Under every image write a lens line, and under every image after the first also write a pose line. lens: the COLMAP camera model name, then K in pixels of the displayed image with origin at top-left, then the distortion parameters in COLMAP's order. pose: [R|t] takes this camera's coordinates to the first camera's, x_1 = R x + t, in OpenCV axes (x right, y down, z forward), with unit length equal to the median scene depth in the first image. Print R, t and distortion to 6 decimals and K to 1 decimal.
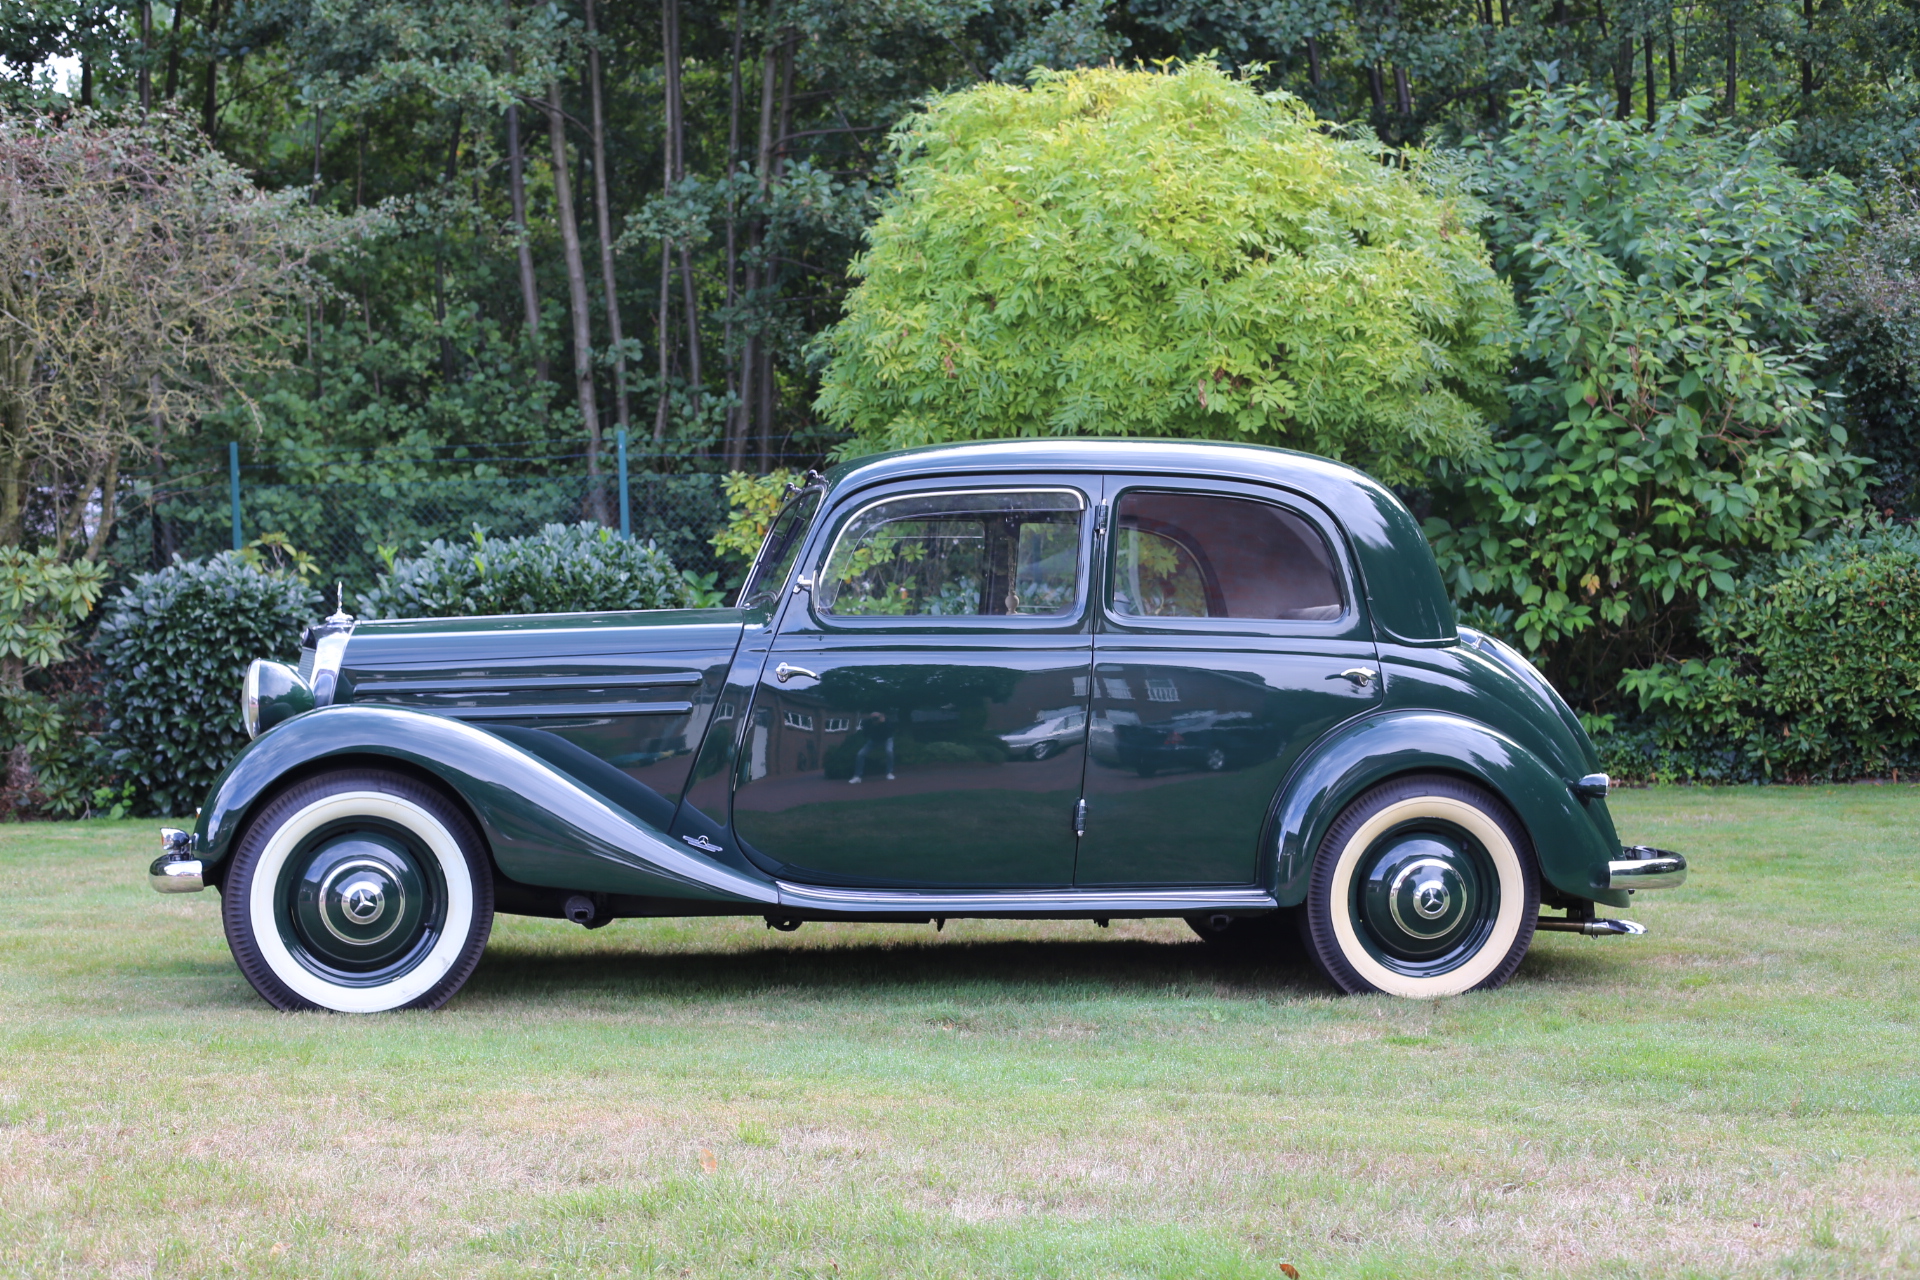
lens RADIAL K [[2822.8, 0, 972.3], [0, 2822.8, 641.6], [0, 0, 1]] dist [-0.114310, 0.000000]
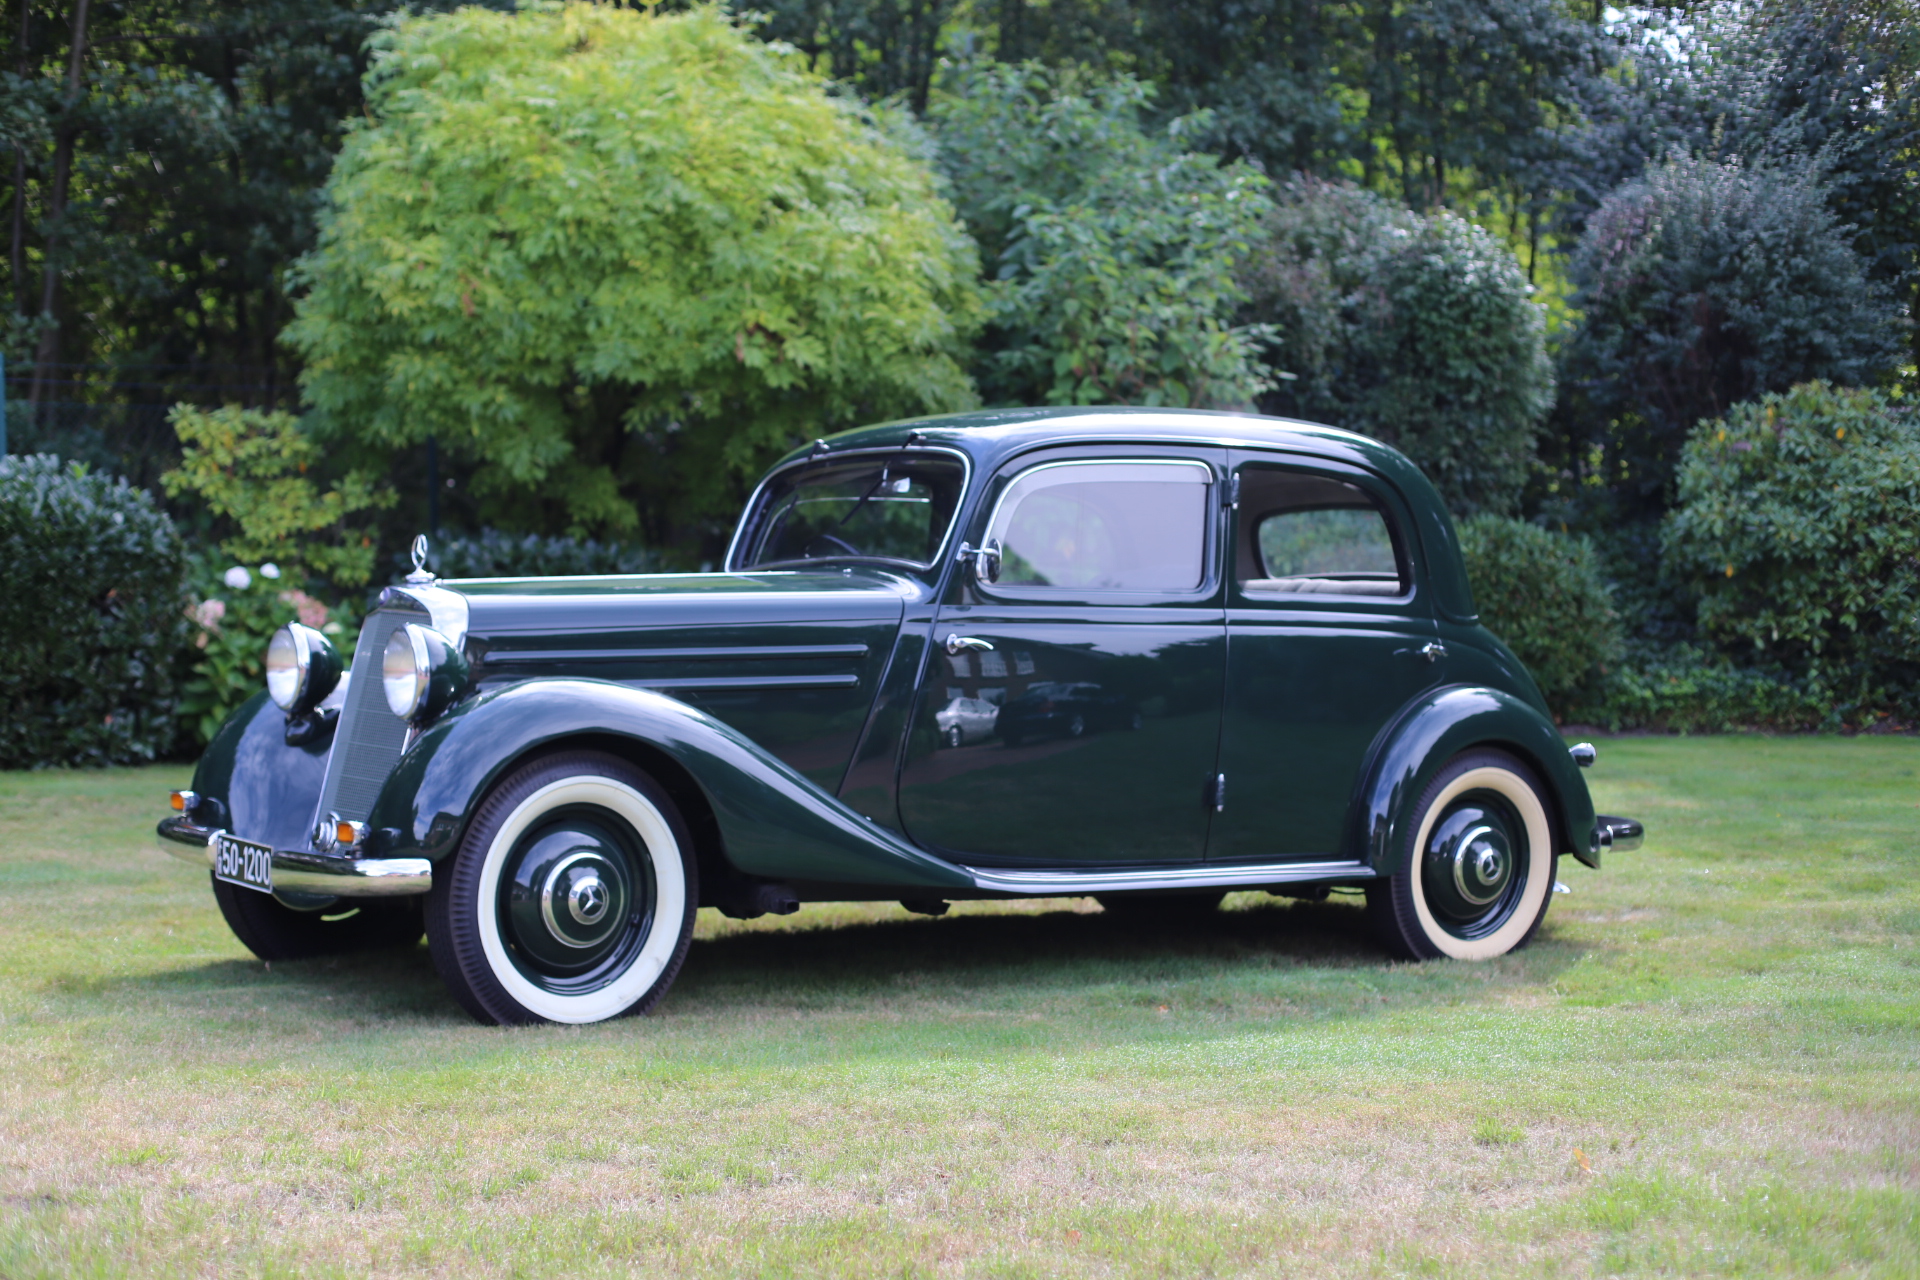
lens RADIAL K [[2822.8, 0, 957.7], [0, 2822.8, 647.5], [0, 0, 1]] dist [-0.114310, 0.000000]
pose [[0.913974, 0.009015, 0.405672, -0.242454], [-0.018339, 0.999649, 0.019102, -0.003397], [-0.405358, -0.024898, 0.913819, 0.068448]]
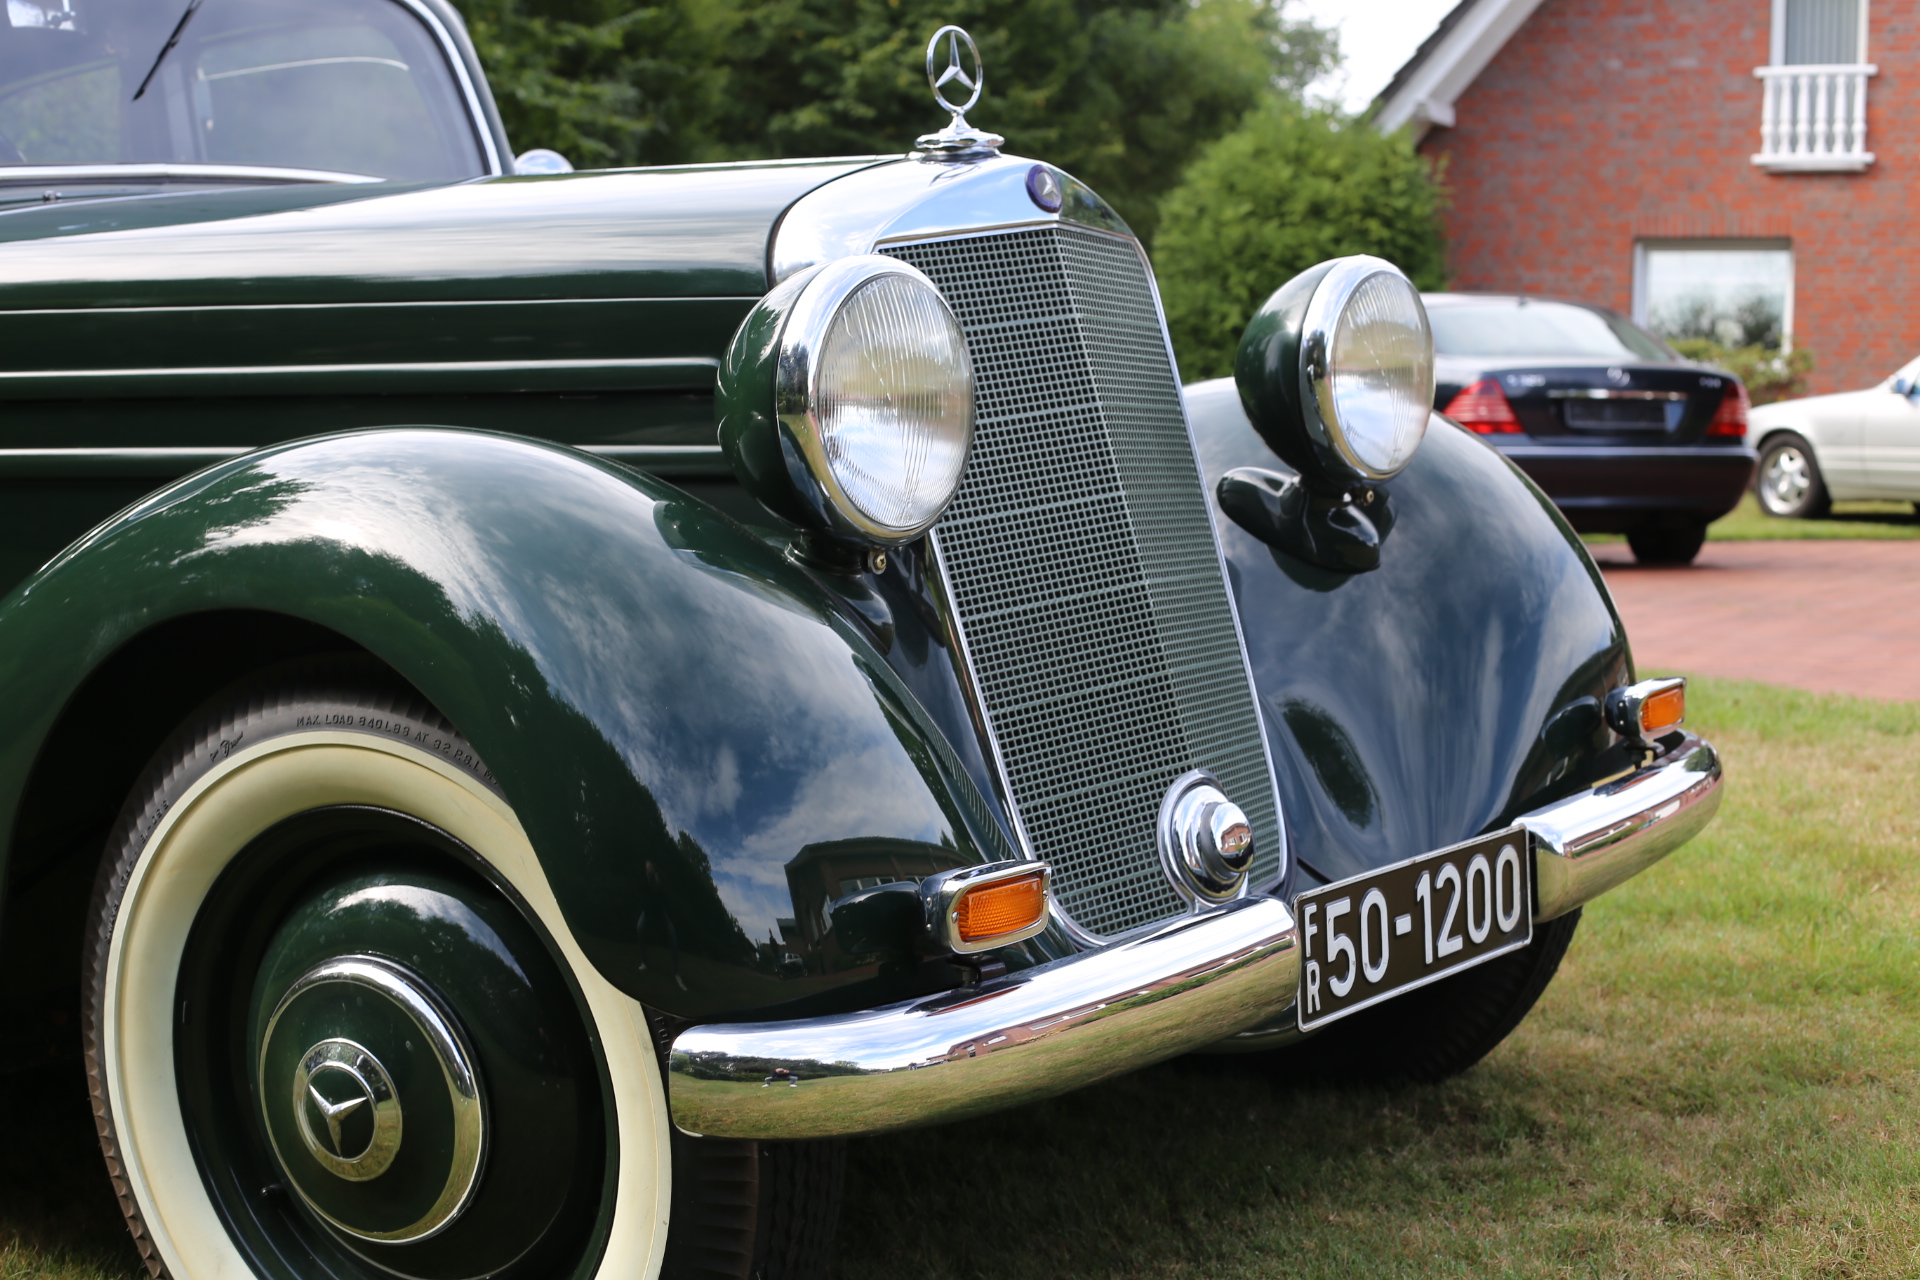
lens RADIAL K [[2822.8, 0, 961.0], [0, 2822.8, 641.1], [0, 0, 1]] dist [-0.114310, 0.000000]
pose [[-0.670118, -0.041914, 0.741070, -0.266495], [0.037419, 0.995227, 0.090126, 0.011420], [-0.741311, 0.088125, -0.665351, 0.687202]]
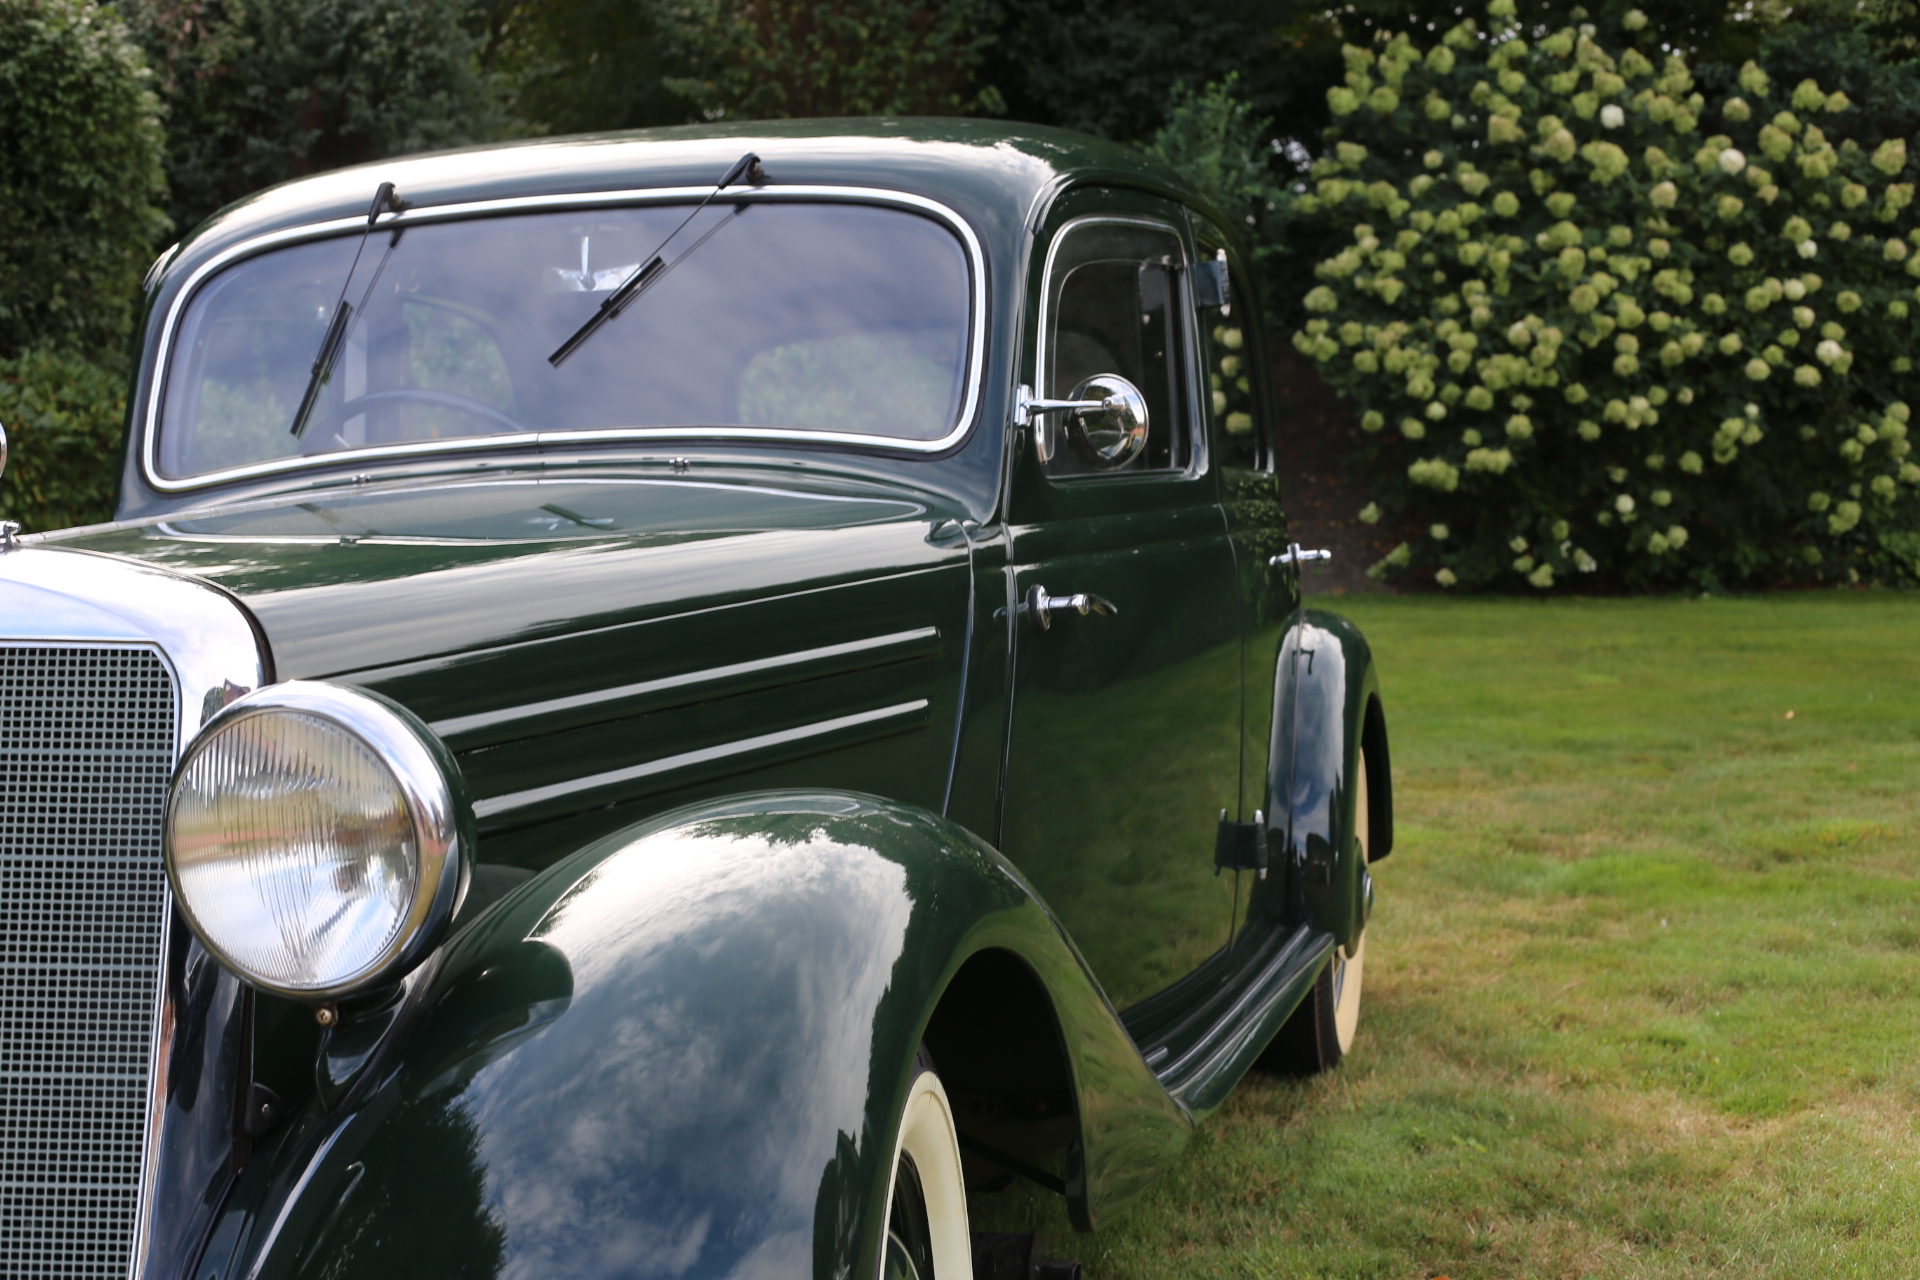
lens RADIAL K [[2822.8, 0, 946.0], [0, 2822.8, 625.5], [0, 0, 1]] dist [-0.114310, 0.000000]
pose [[0.419442, -0.066881, 0.905315, -0.248986], [0.028314, 0.997761, 0.060592, -0.007327], [-0.907341, 0.000218, 0.420396, 0.443872]]
